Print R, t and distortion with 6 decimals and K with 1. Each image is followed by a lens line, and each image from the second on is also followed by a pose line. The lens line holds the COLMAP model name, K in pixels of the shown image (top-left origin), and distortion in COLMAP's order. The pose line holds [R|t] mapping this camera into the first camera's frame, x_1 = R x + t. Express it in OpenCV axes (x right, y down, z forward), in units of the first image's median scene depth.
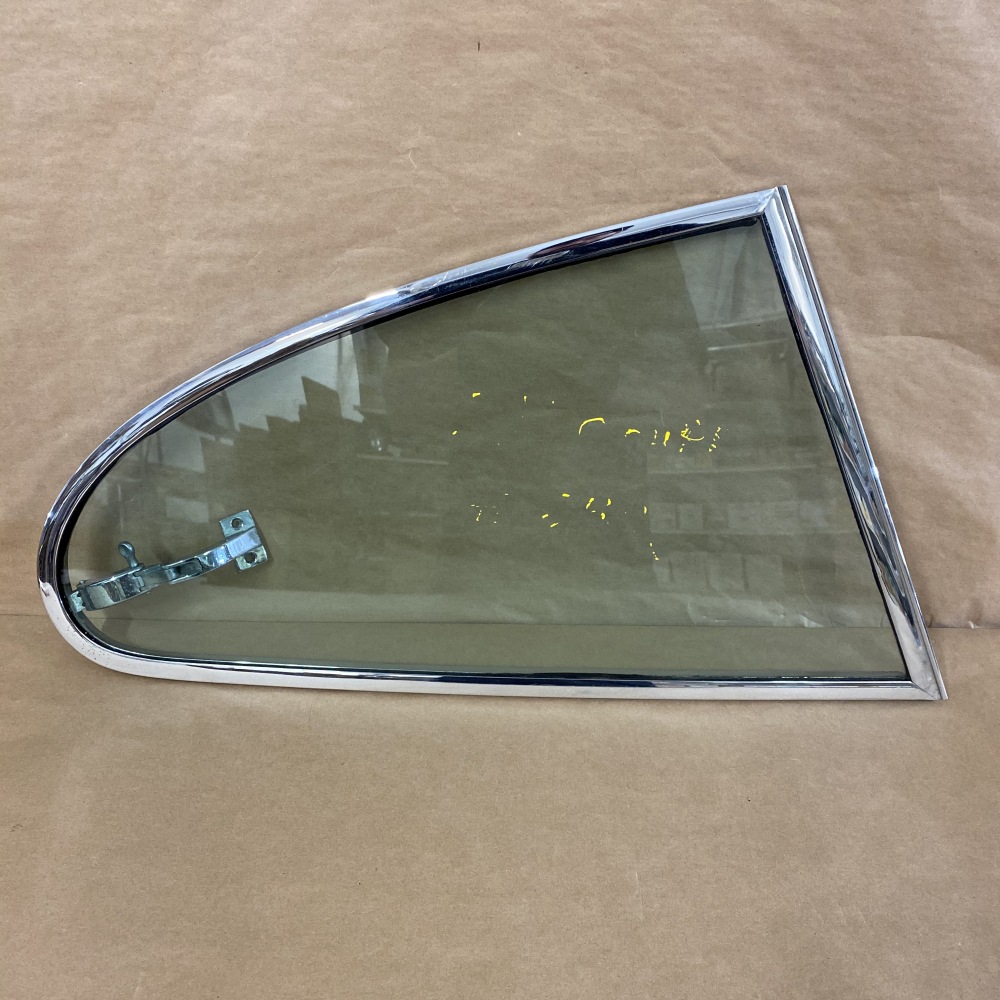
lens RADIAL K [[1039.7, 0, 500.0], [0, 1039.7, 500.0], [0, 0, 1]] dist [-0.015124, 0.002894]
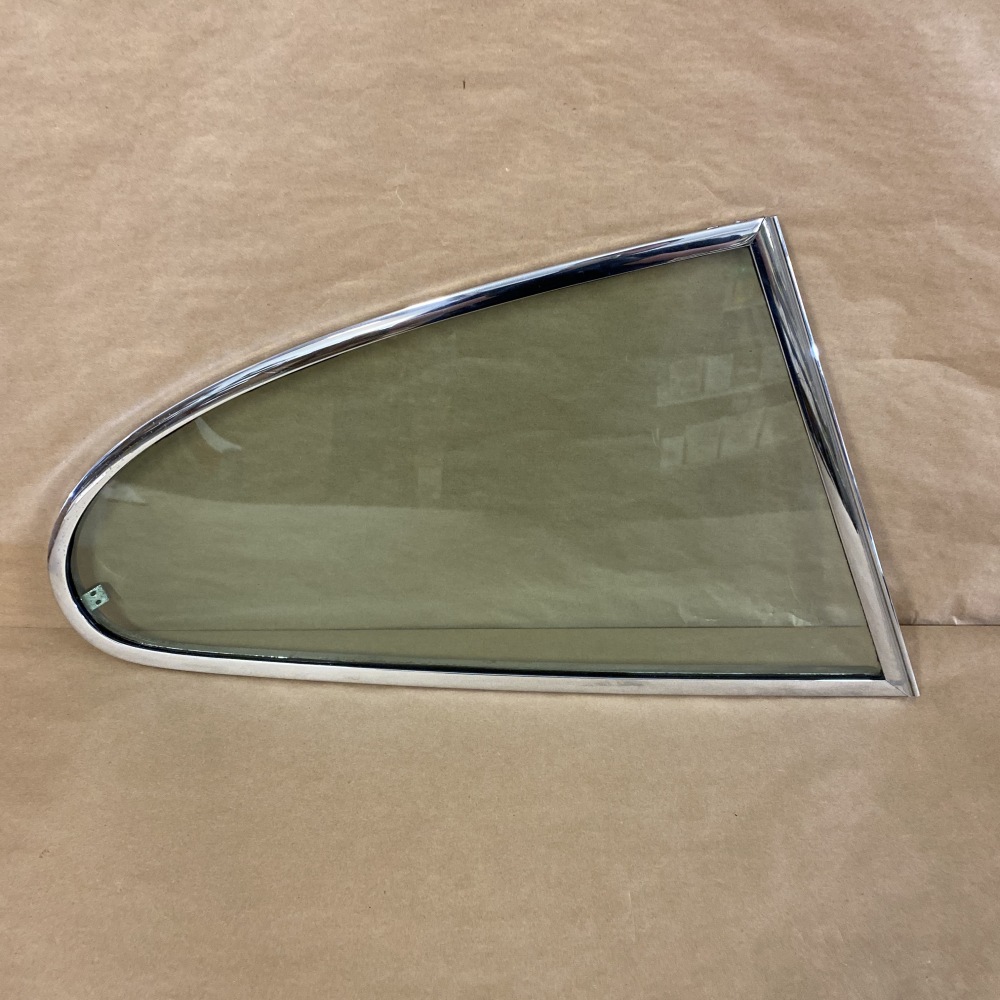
lens RADIAL K [[1042.2, 0, 494.6], [0, 1042.2, 512.1], [0, 0, 1]] dist [0.001898, -0.025407]
pose [[0.999830, -0.018272, -0.002498, 0.003112], [0.018438, 0.992951, 0.117079, -0.147106], [0.000341, -0.117105, 0.993120, -0.015362]]
